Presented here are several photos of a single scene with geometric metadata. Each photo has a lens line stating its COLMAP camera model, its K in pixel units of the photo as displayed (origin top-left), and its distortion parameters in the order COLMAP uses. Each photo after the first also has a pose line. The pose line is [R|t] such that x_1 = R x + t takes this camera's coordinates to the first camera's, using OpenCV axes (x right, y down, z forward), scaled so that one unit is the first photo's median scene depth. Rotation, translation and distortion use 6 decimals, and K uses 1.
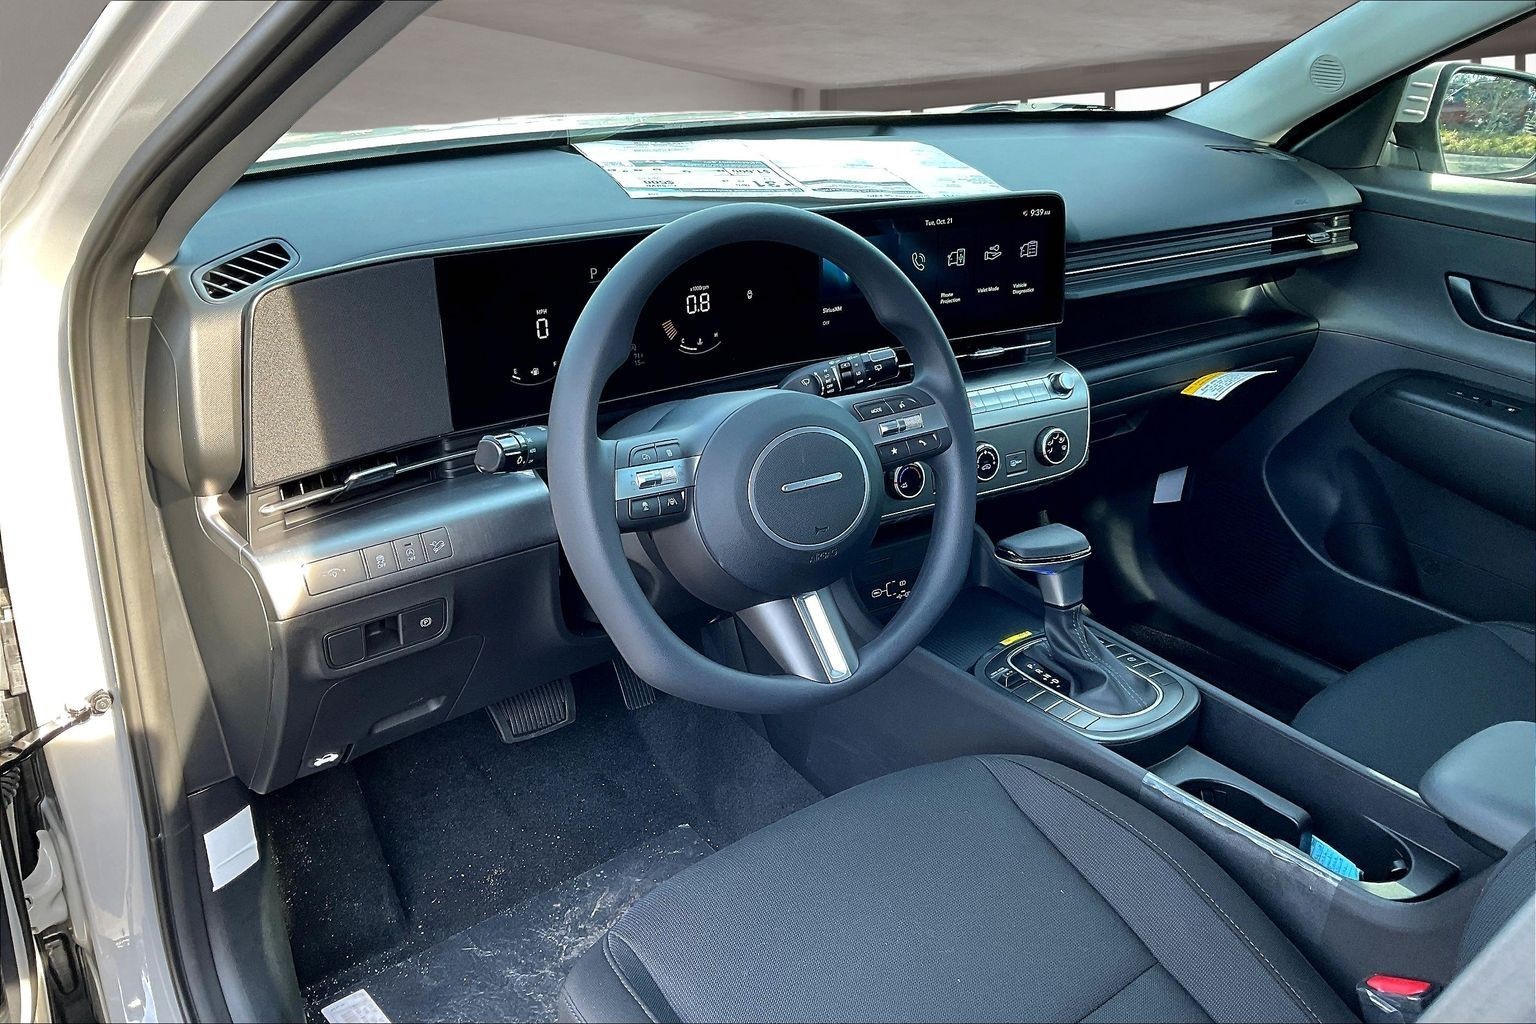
lens RADIAL K [[1292.8, 0, 764.8], [0, 1292.8, 505.6], [0, 0, 1]] dist [0.129109, -0.279884]
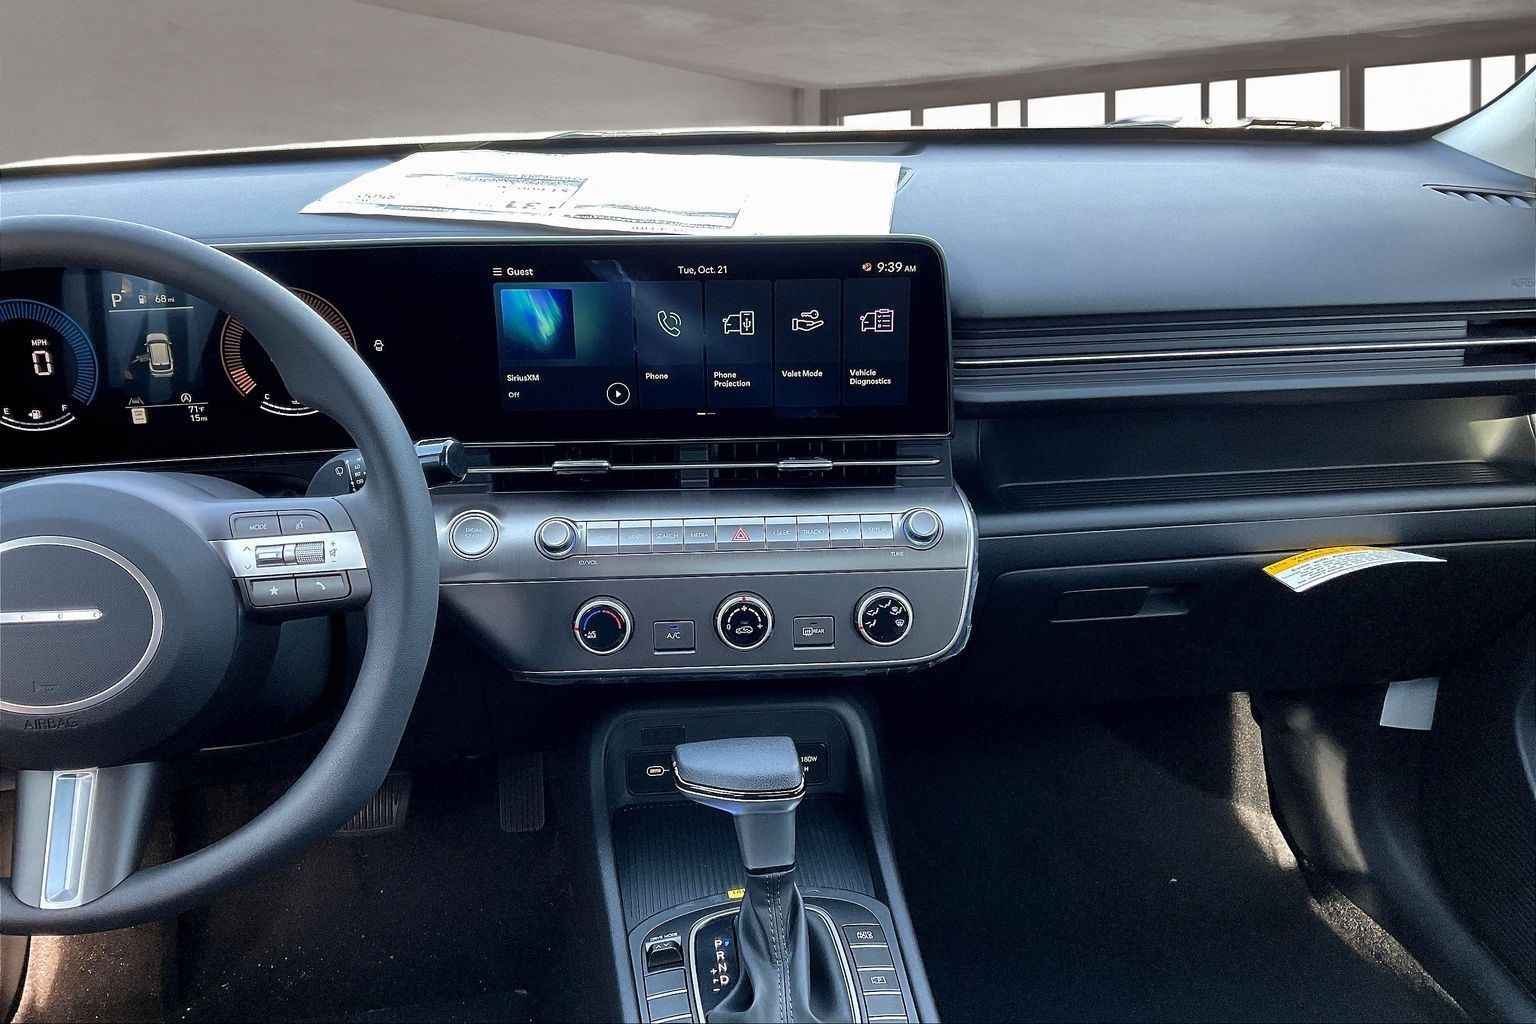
lens RADIAL K [[1292.8, 0, 764.8], [0, 1292.8, 505.6], [0, 0, 1]] dist [0.129109, -0.279884]
pose [[0.864888, 0.147162, -0.479909, 0.480438], [-0.159950, 0.987020, 0.014405, -0.102305], [0.475800, 0.064303, 0.877200, 0.391137]]
